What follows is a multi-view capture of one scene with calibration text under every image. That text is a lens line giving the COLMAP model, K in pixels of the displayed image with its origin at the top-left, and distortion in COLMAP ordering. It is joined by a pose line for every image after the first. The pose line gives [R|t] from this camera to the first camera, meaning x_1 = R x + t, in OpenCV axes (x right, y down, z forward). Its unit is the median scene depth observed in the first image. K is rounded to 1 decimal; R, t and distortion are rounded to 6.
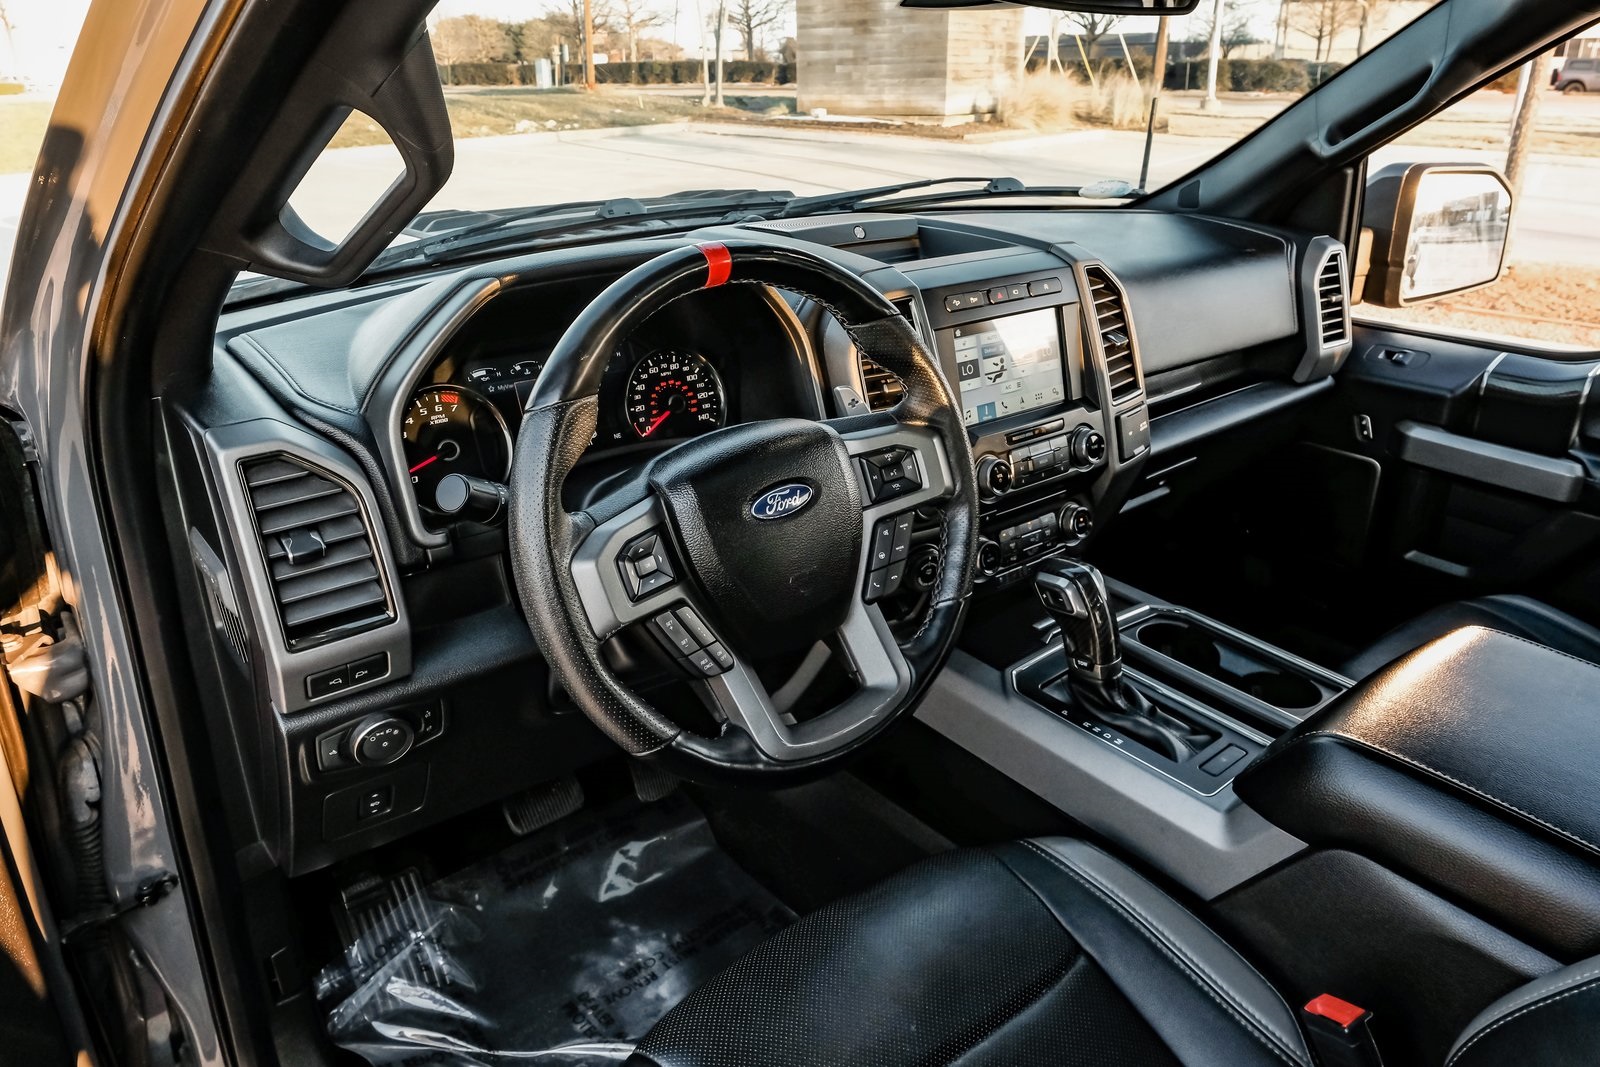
lens RADIAL K [[1089.8, 0, 795.9], [0, 1089.8, 530.6], [0, 0, 1]] dist [-0.025679, 0.005347]
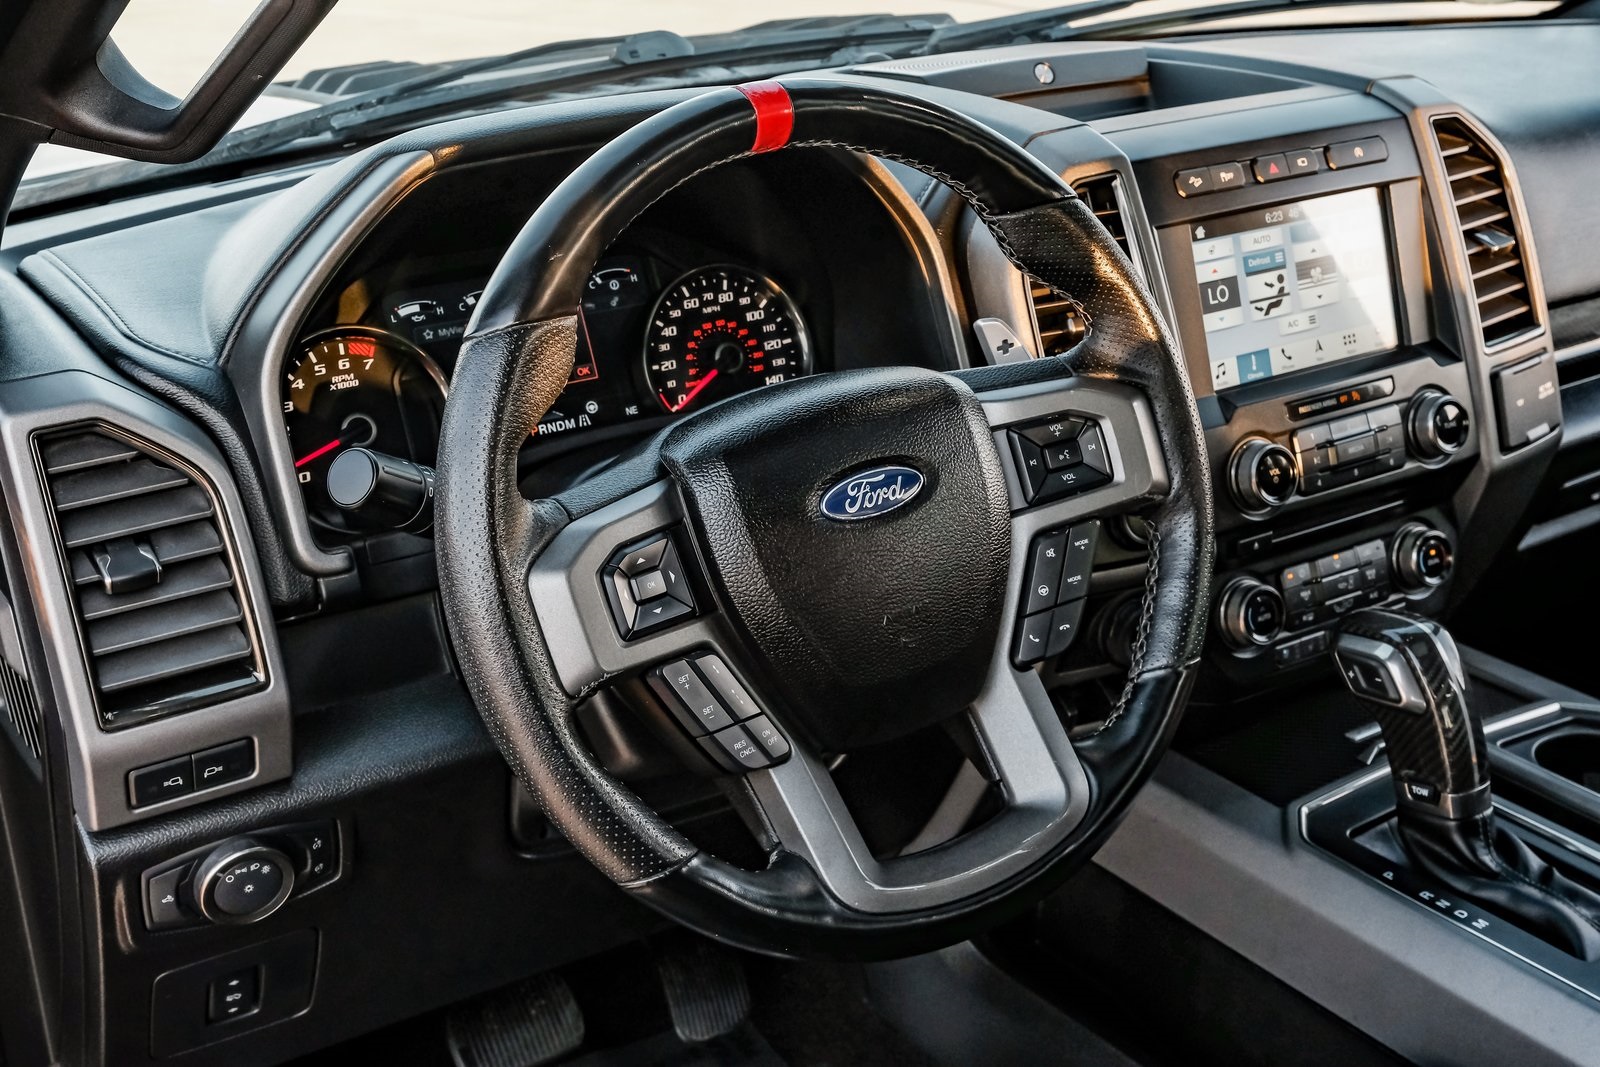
lens RADIAL K [[1968.1, 0, 795.3], [0, 1968.1, 536.9], [0, 0, 1]] dist [0.024640, 0.000000]
pose [[0.993993, -0.005337, -0.109317, 0.054604], [-0.000084, 0.998773, -0.049523, 0.043830], [0.109447, 0.049235, 0.992773, -0.097270]]
